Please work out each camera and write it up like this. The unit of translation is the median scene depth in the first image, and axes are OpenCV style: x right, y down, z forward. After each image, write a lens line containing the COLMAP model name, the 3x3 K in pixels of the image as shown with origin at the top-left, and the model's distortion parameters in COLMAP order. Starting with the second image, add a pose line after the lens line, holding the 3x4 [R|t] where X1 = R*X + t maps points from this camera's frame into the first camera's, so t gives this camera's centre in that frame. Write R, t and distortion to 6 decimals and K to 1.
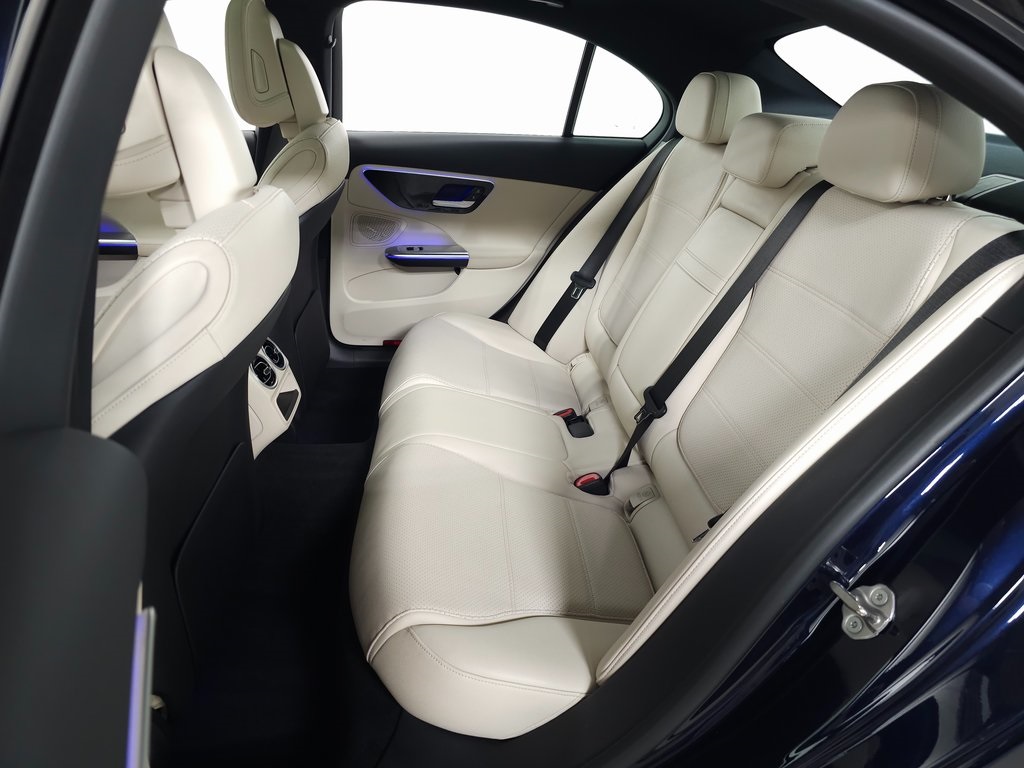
lens RADIAL K [[708.9, 0, 504.8], [0, 708.9, 388.8], [0, 0, 1]] dist [0.019832, -0.025066]
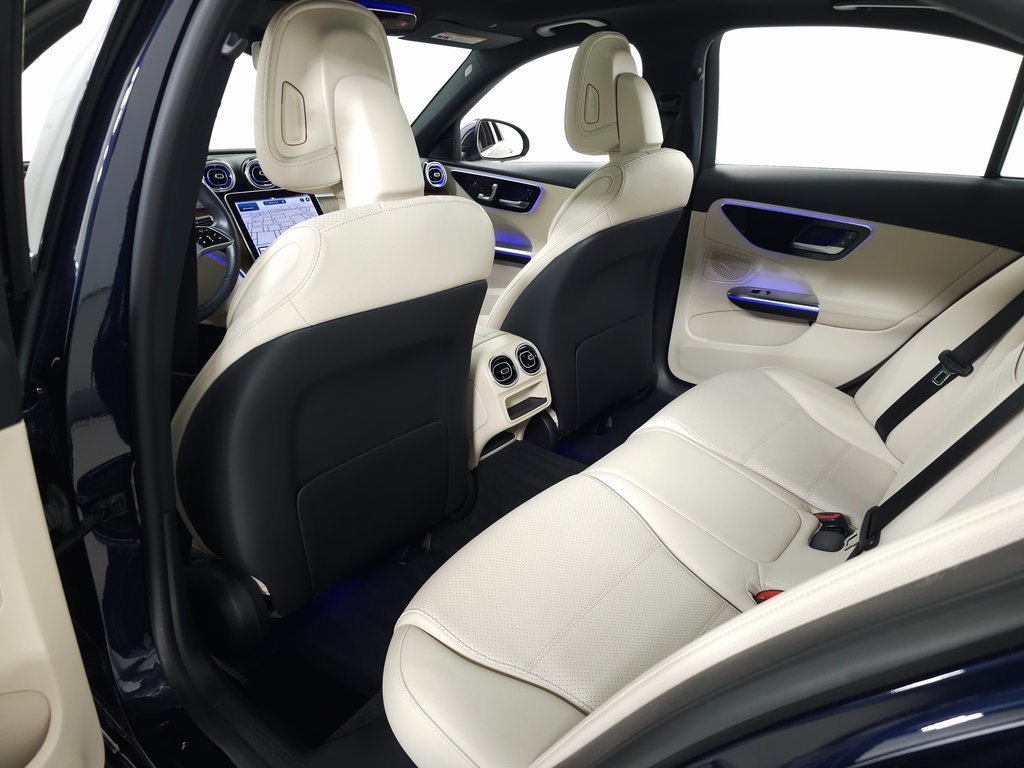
lens RADIAL K [[708.9, 0, 537.9], [0, 708.9, 382.1], [0, 0, 1]] dist [0.019832, -0.025066]
pose [[0.715245, 0.220768, -0.663088, 0.295370], [-0.267254, 0.963082, 0.032372, -0.039421], [0.645755, 0.154059, 0.747841, 0.152250]]
